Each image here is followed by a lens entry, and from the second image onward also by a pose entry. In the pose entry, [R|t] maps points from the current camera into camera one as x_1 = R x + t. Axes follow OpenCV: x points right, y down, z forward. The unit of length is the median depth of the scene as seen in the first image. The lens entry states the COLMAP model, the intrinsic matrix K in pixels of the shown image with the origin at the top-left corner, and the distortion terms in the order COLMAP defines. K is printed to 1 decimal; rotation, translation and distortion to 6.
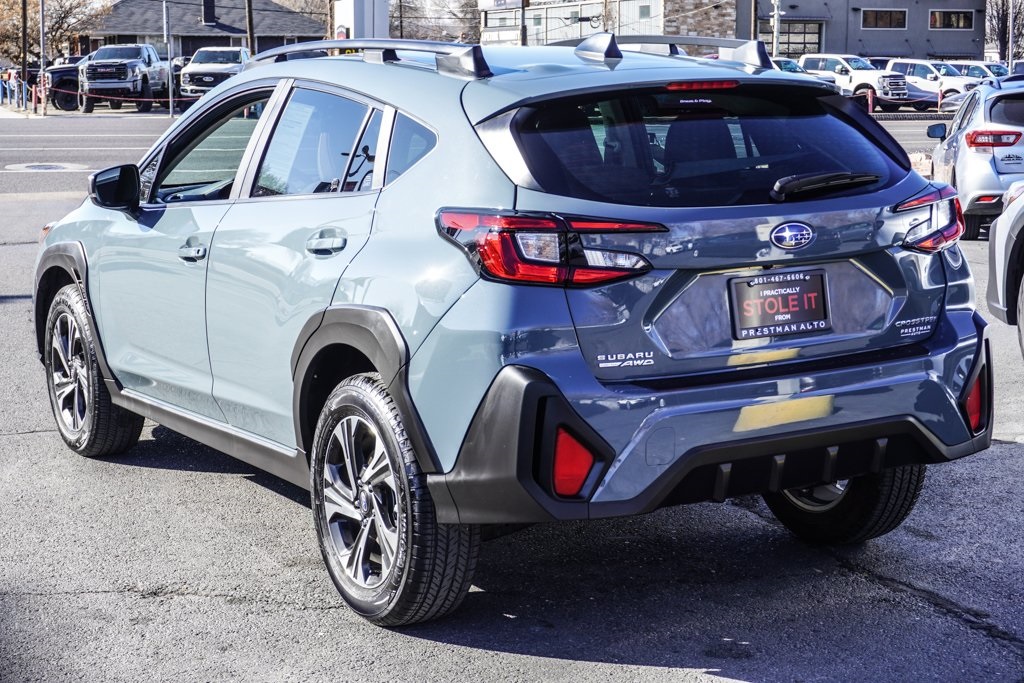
lens RADIAL K [[1829.4, 0, 511.6], [0, 1829.4, 337.8], [0, 0, 1]] dist [0.063895, 0.000000]
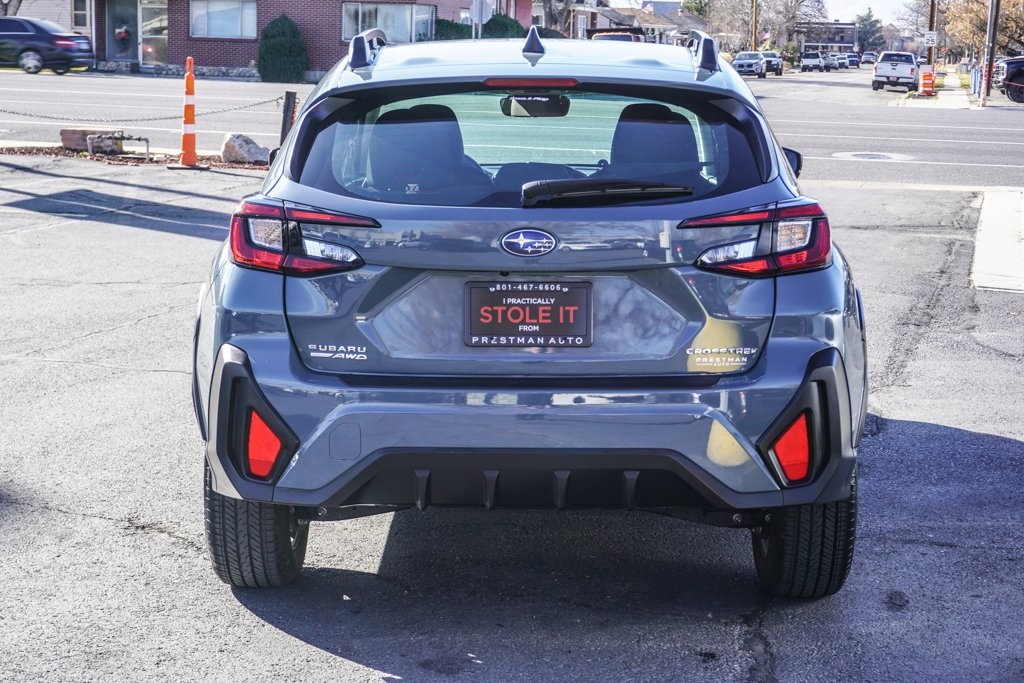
lens RADIAL K [[1829.4, 0, 503.5], [0, 1829.4, 341.9], [0, 0, 1]] dist [0.063895, 0.000000]
pose [[0.841145, 0.104119, -0.530693, 0.644519], [-0.100281, 0.994303, 0.036133, -0.037242], [0.531432, 0.022825, 0.846794, 0.188719]]
